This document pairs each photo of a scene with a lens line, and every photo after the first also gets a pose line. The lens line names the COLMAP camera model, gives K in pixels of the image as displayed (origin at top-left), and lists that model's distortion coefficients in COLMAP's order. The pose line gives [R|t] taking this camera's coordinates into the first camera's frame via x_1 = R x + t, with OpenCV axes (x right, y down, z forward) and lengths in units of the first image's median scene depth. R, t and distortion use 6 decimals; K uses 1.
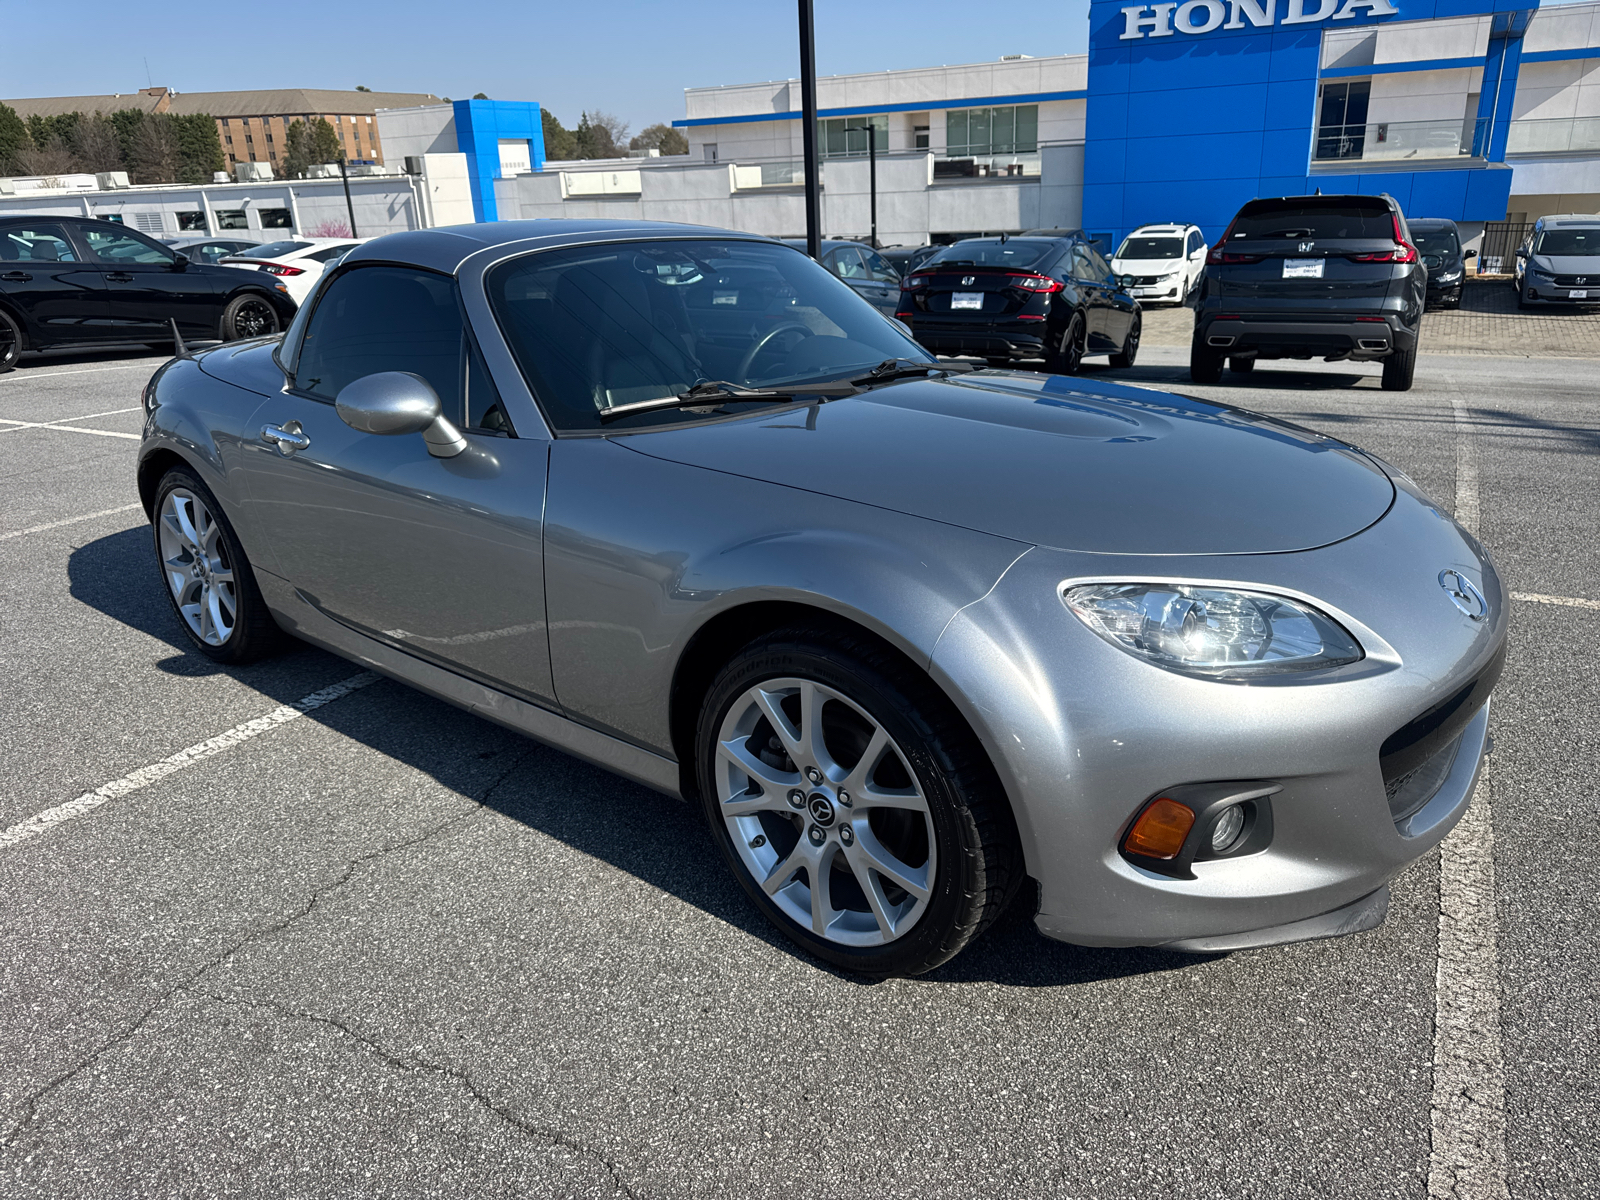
lens RADIAL K [[1130.0, 0, 791.8], [0, 1130.0, 605.3], [0, 0, 1]] dist [0.022985, -0.026605]
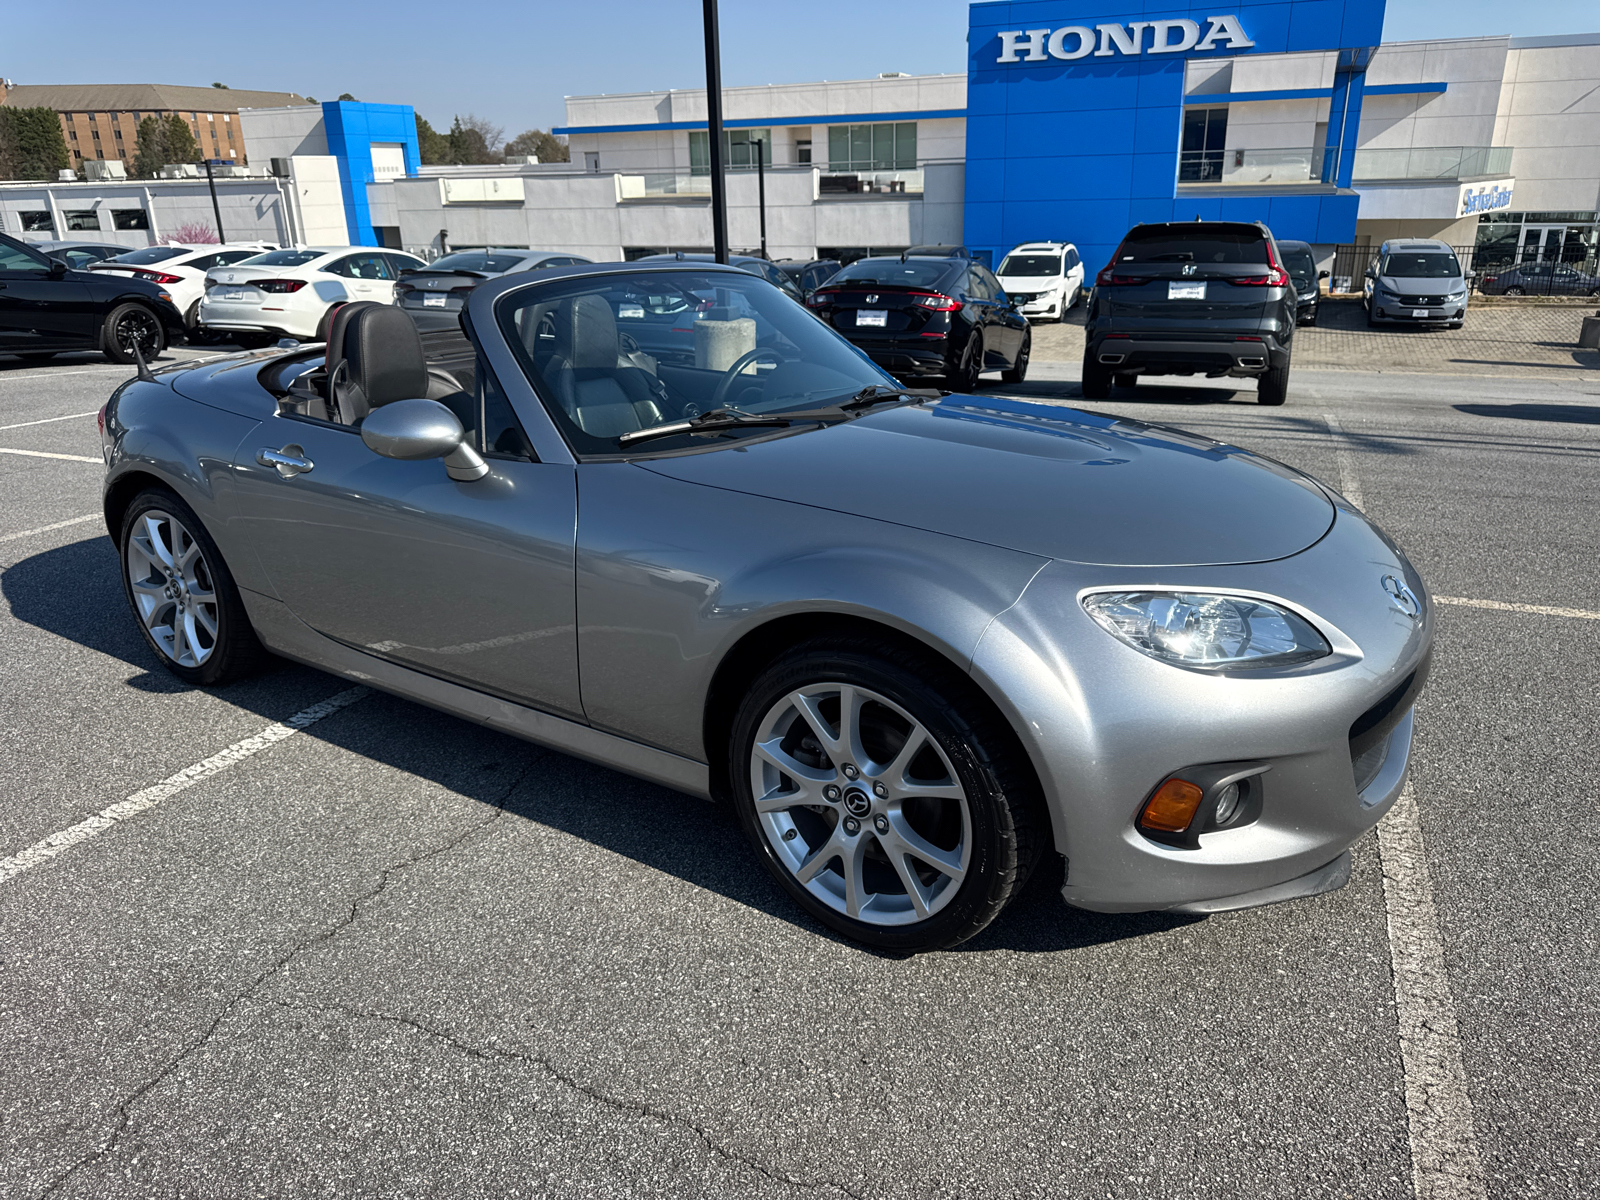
lens RADIAL K [[1130.0, 0, 792.1], [0, 1130.0, 608.3], [0, 0, 1]] dist [0.022985, -0.026605]
pose [[0.994790, -0.017162, 0.100488, -0.081373], [0.017755, 0.999830, -0.005011, -0.001739], [-0.100385, 0.006769, 0.994926, -0.048635]]
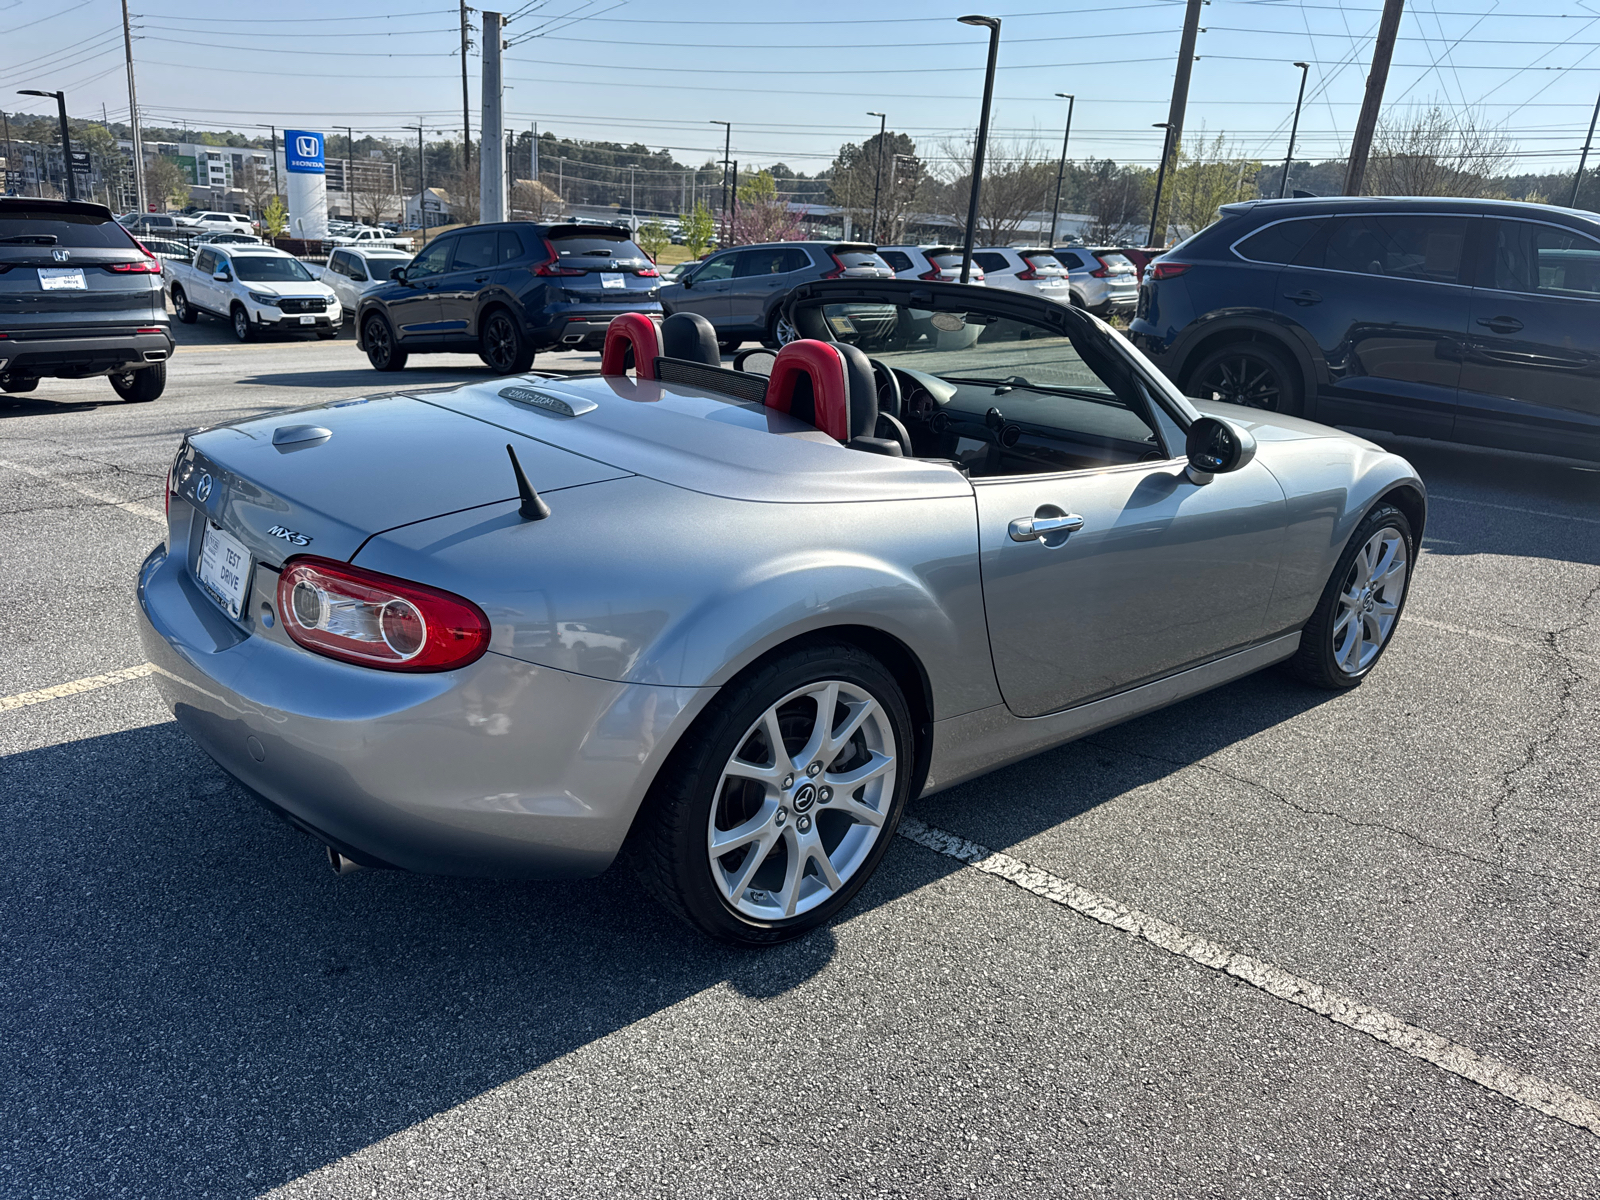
lens RADIAL K [[1130.0, 0, 799.5], [0, 1130.0, 608.2], [0, 0, 1]] dist [0.022985, -0.026605]
pose [[0.164337, -0.276042, 0.946992, -1.095656], [0.268707, 0.936265, 0.226285, -0.279152], [-0.949100, 0.217276, 0.228037, 0.832225]]
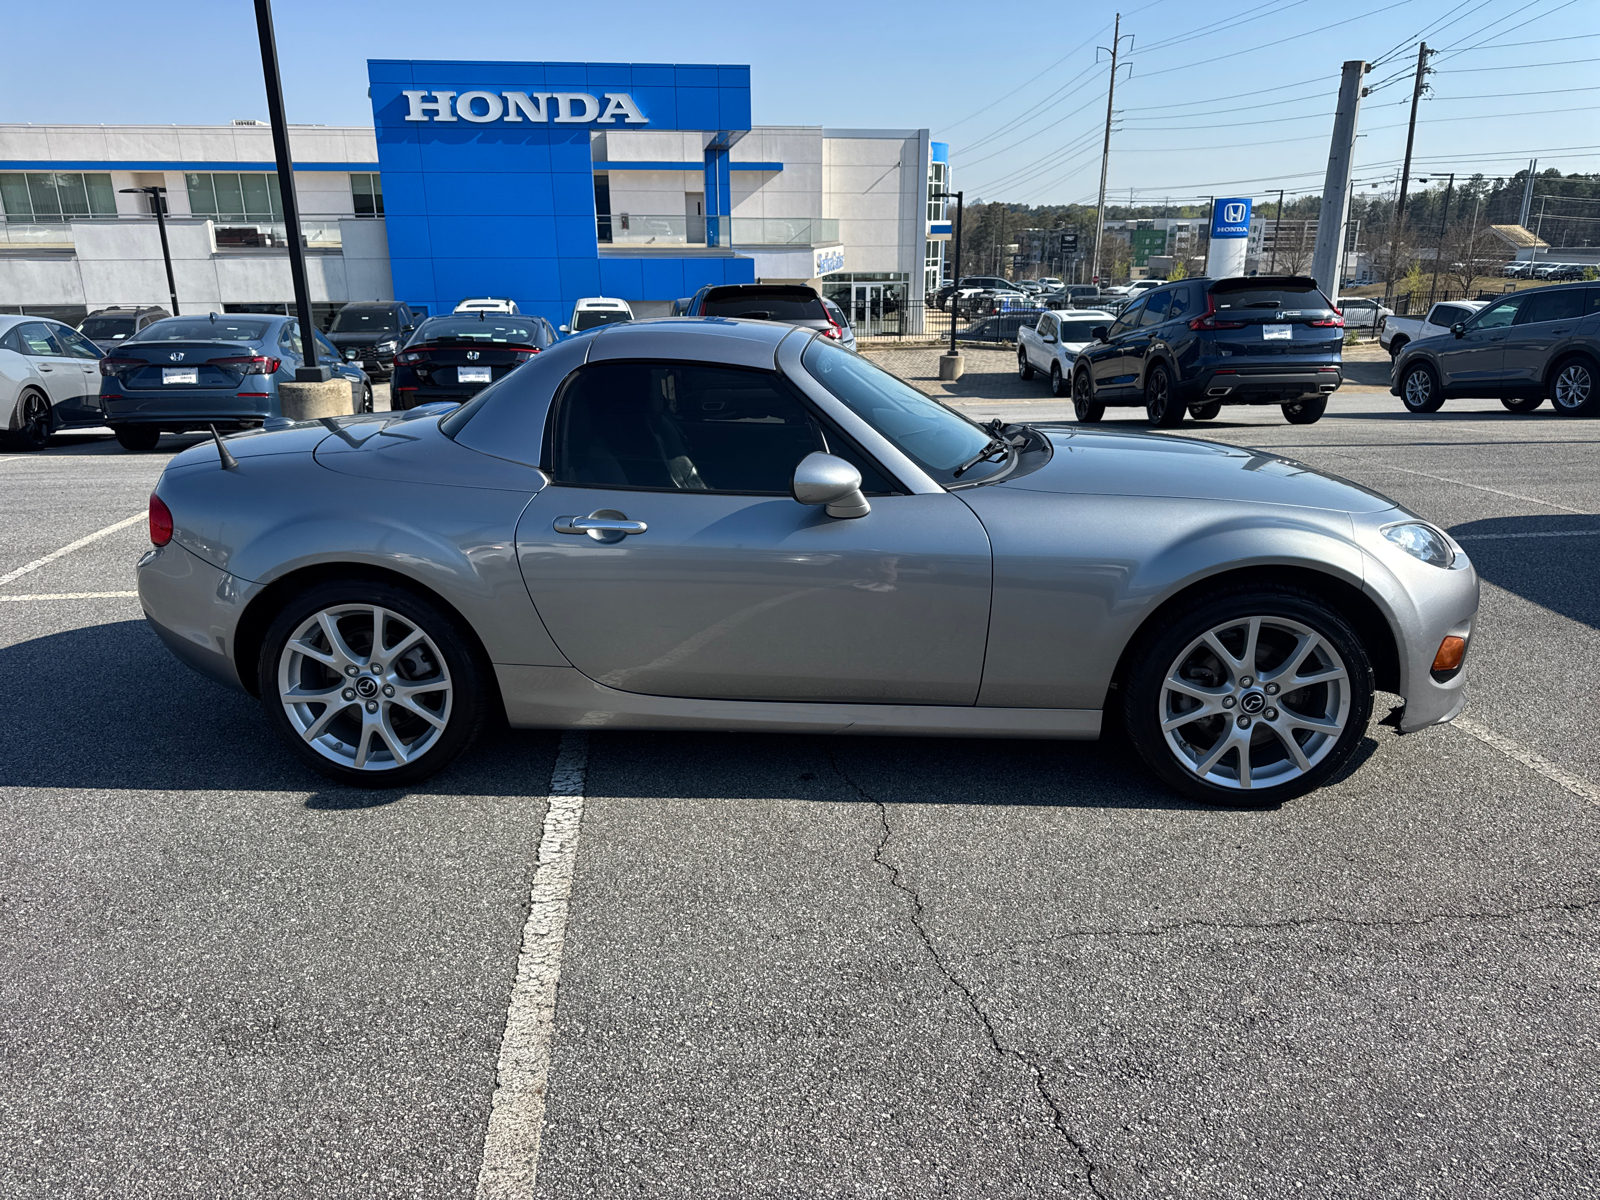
lens RADIAL K [[1130.0, 0, 804.2], [0, 1130.0, 611.8], [0, 0, 1]] dist [0.022985, -0.026605]
pose [[0.801514, -0.150938, 0.578613, -0.757652], [0.180867, 0.983489, 0.006013, -0.034317], [-0.569967, 0.099832, 0.815580, 0.043719]]
